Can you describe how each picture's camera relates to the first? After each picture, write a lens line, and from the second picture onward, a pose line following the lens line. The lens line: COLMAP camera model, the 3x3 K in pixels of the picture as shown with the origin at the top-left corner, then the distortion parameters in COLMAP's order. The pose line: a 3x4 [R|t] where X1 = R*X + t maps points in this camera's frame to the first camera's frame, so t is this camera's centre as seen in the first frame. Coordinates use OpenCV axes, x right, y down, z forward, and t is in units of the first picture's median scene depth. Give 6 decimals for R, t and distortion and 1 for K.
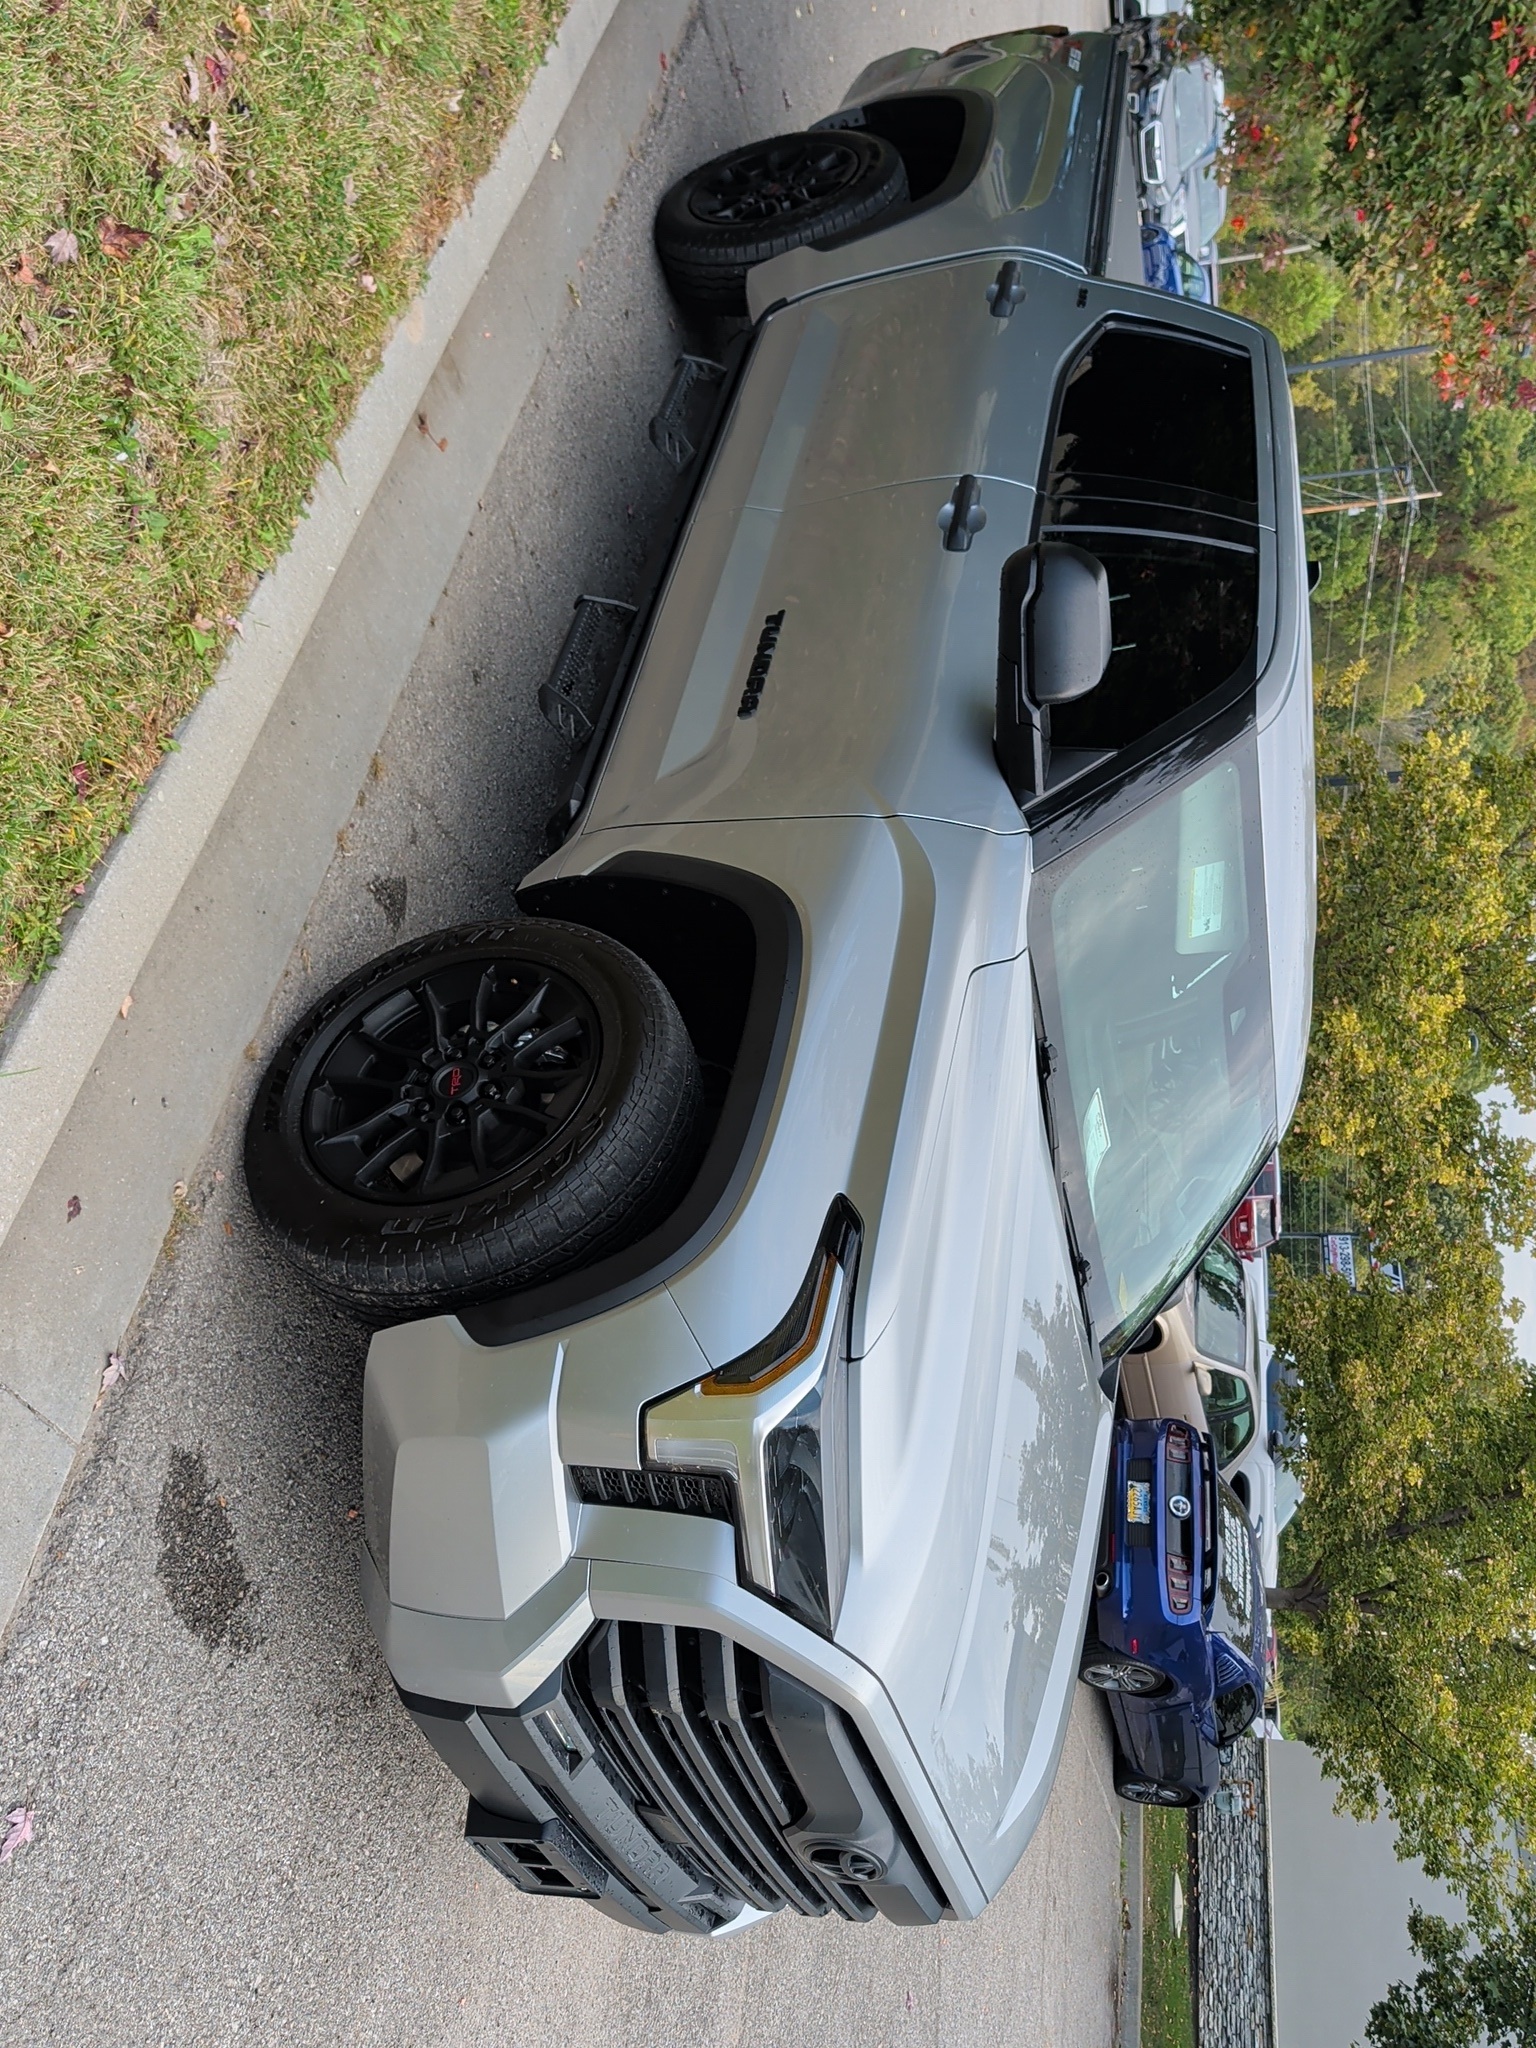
lens RADIAL K [[1850.9, 0, 776.1], [0, 1850.9, 1027.2], [0, 0, 1]] dist [0.020769, -0.004540]
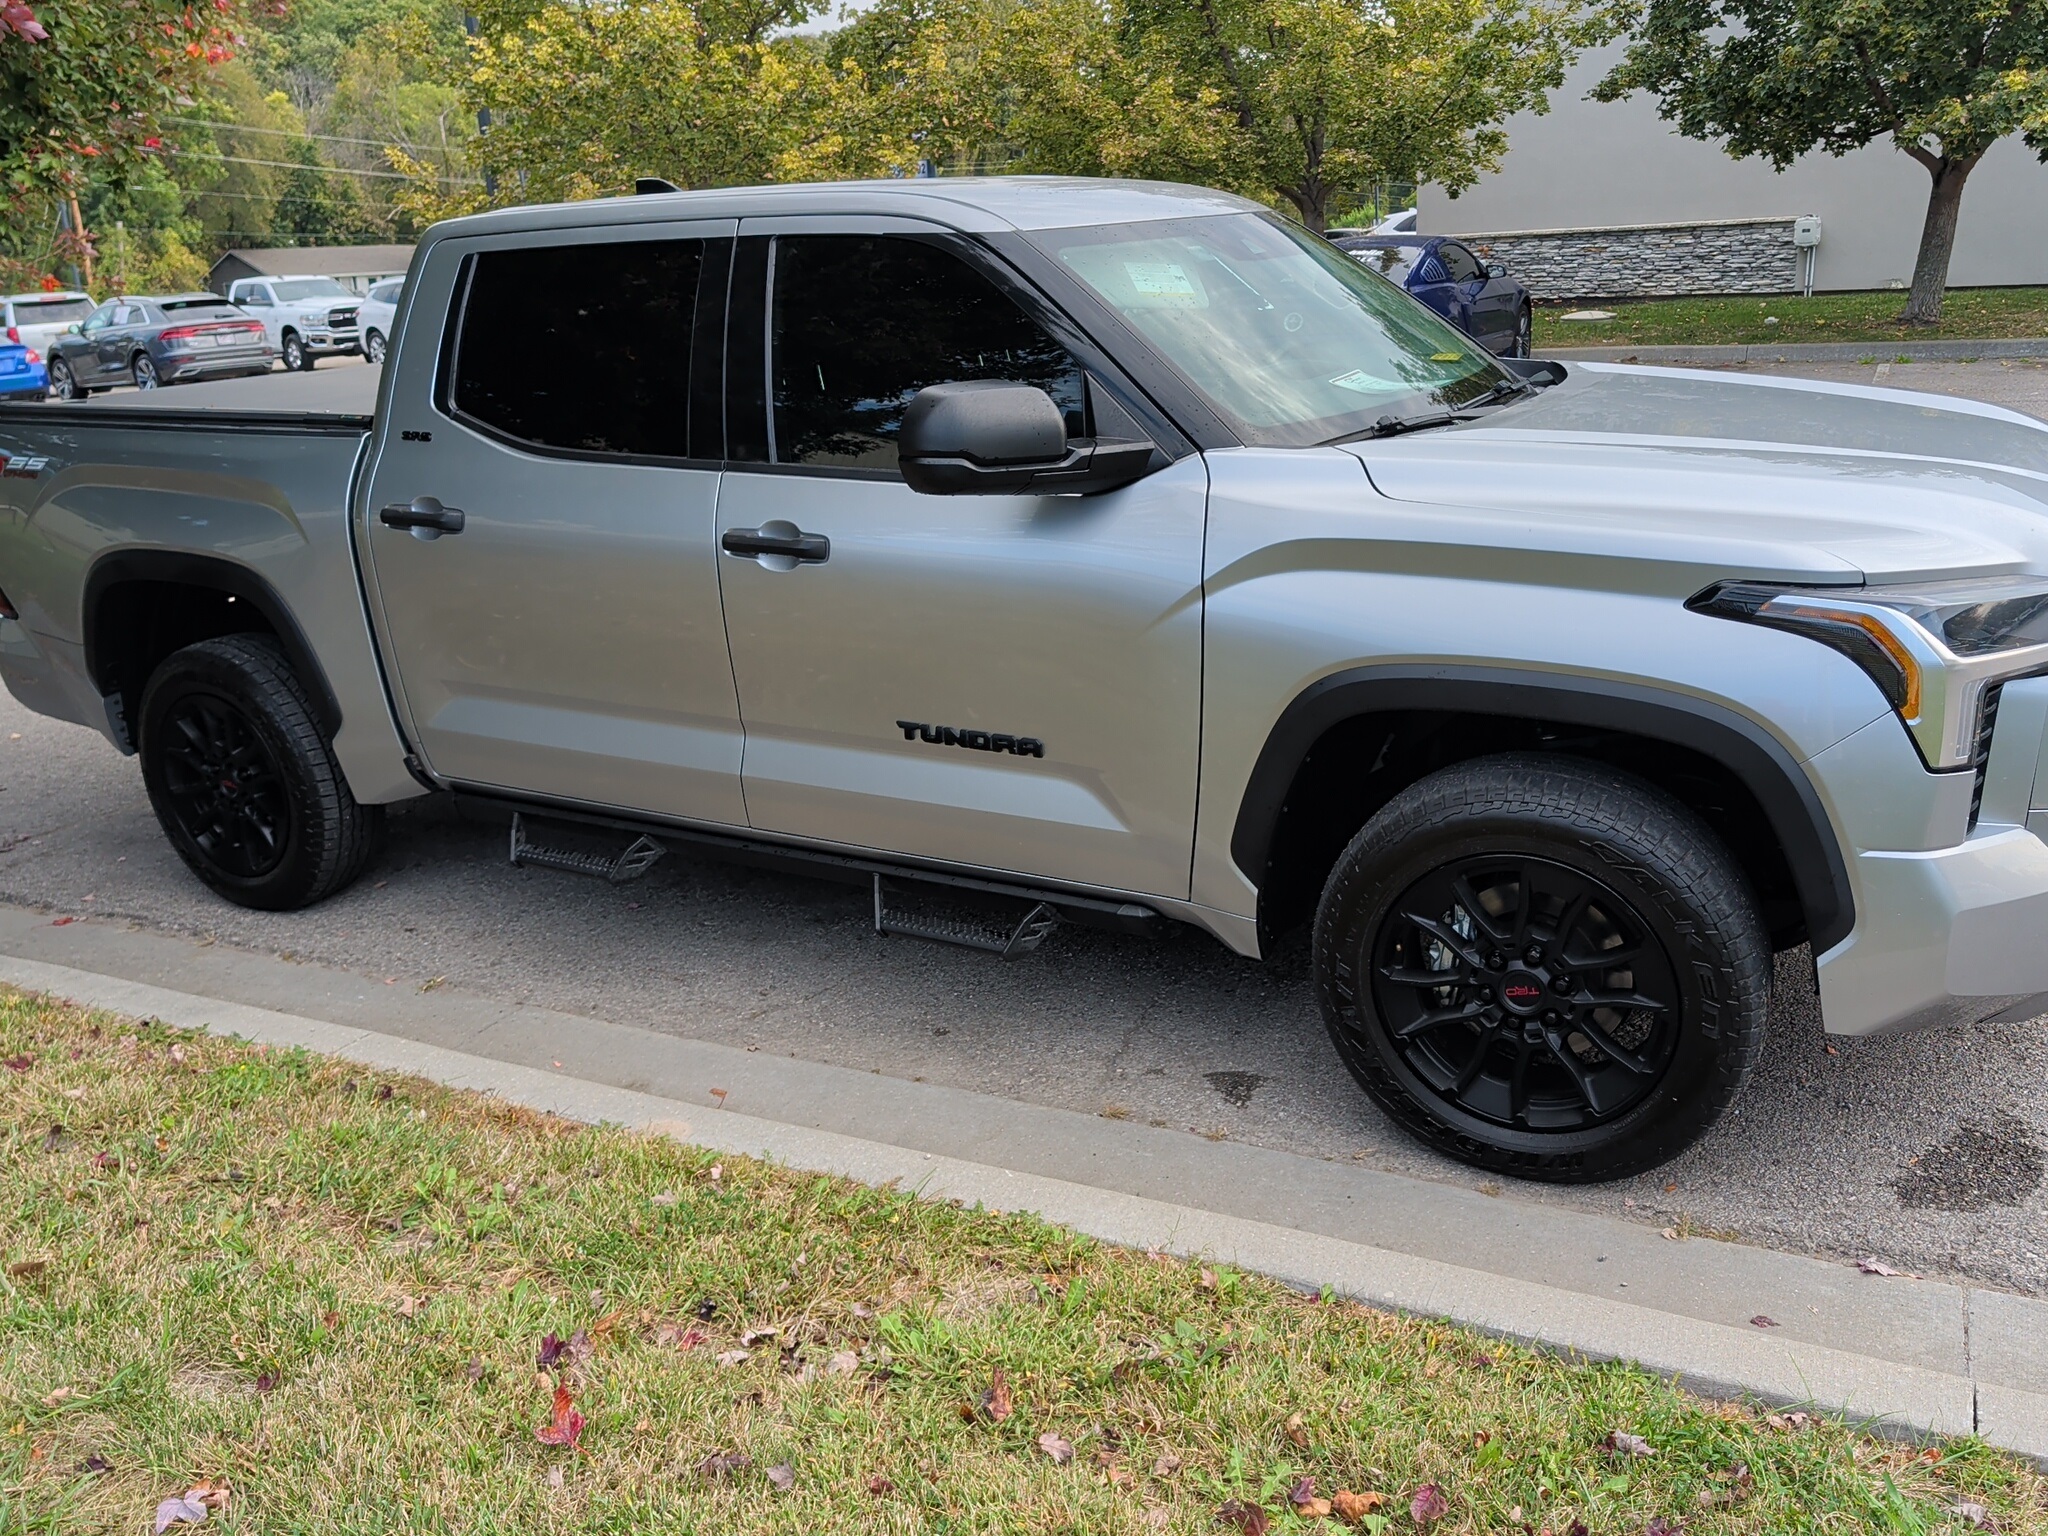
lens RADIAL K [[1850.9, 0, 1015.4], [0, 1850.9, 770.8], [0, 0, 1]] dist [0.020769, -0.004540]
pose [[-0.075987, -0.996900, -0.020414, -0.004064], [0.973959, -0.078593, 0.212665, -0.251975], [-0.213611, -0.003723, 0.976912, 0.024133]]
